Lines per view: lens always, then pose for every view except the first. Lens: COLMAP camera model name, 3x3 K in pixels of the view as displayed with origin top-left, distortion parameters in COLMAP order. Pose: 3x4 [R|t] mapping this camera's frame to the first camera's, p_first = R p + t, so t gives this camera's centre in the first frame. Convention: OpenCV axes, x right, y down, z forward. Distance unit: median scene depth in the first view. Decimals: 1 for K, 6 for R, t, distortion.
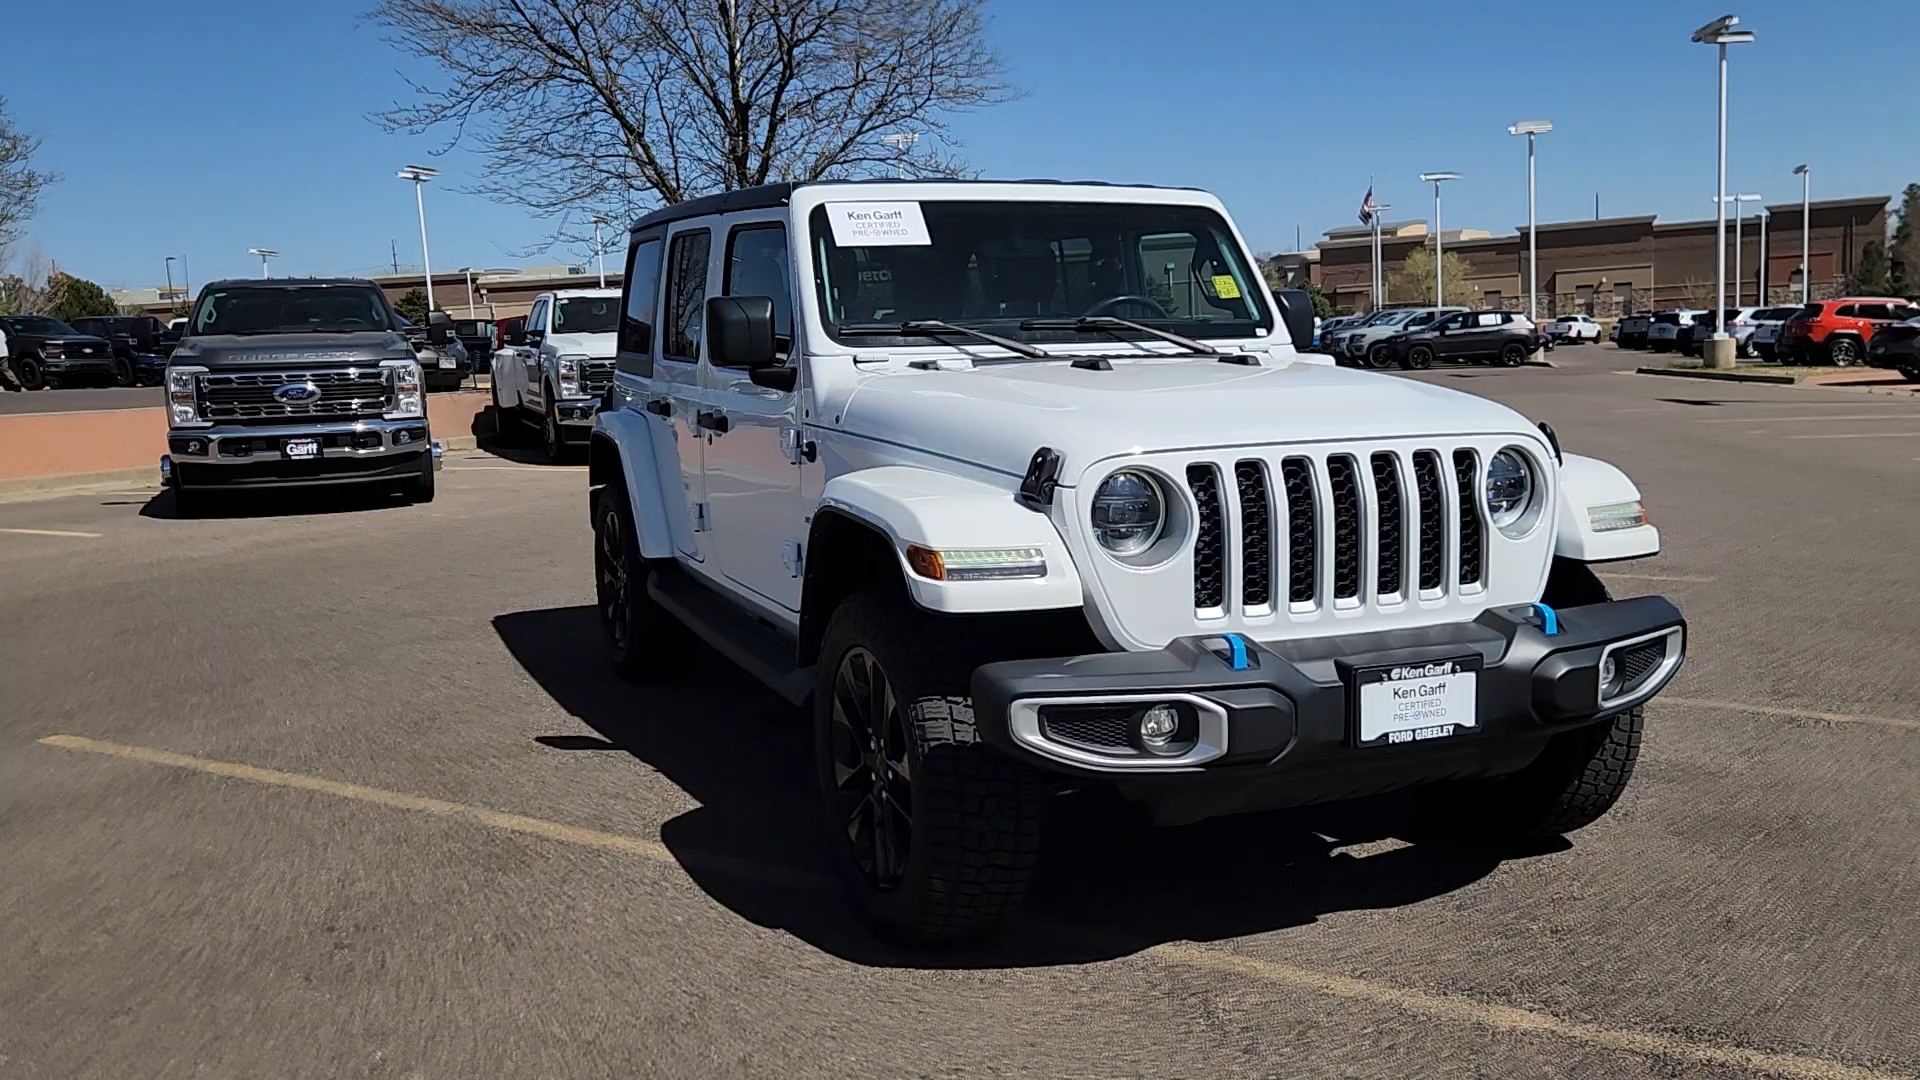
lens RADIAL K [[1628.6, 0, 949.7], [0, 1628.6, 545.3], [0, 0, 1]] dist [0.033735, -0.016493]
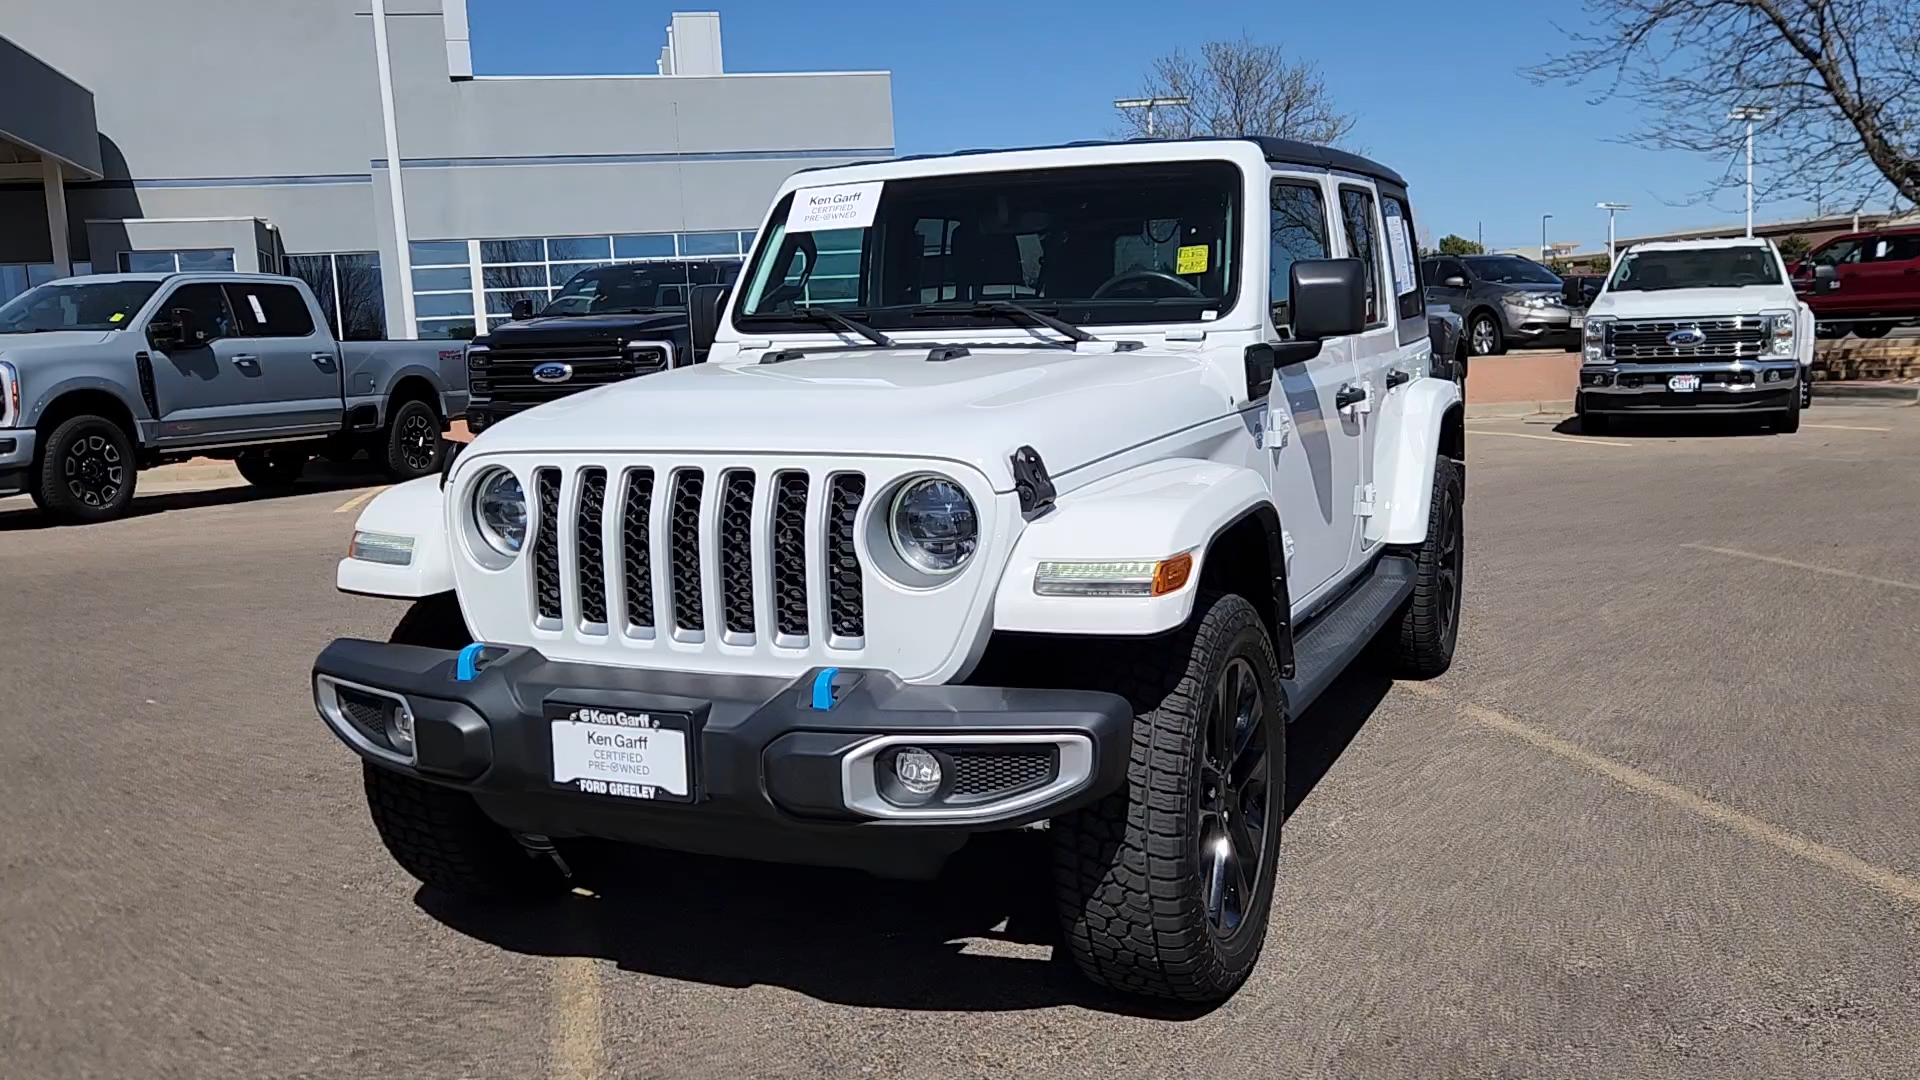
lens RADIAL K [[1628.6, 0, 949.7], [0, 1628.6, 545.3], [0, 0, 1]] dist [0.033735, -0.016493]
pose [[0.690693, 0.100668, -0.716107, 0.756116], [-0.080494, 0.994812, 0.062210, -0.062261], [0.718654, 0.014674, 0.695213, 0.376482]]
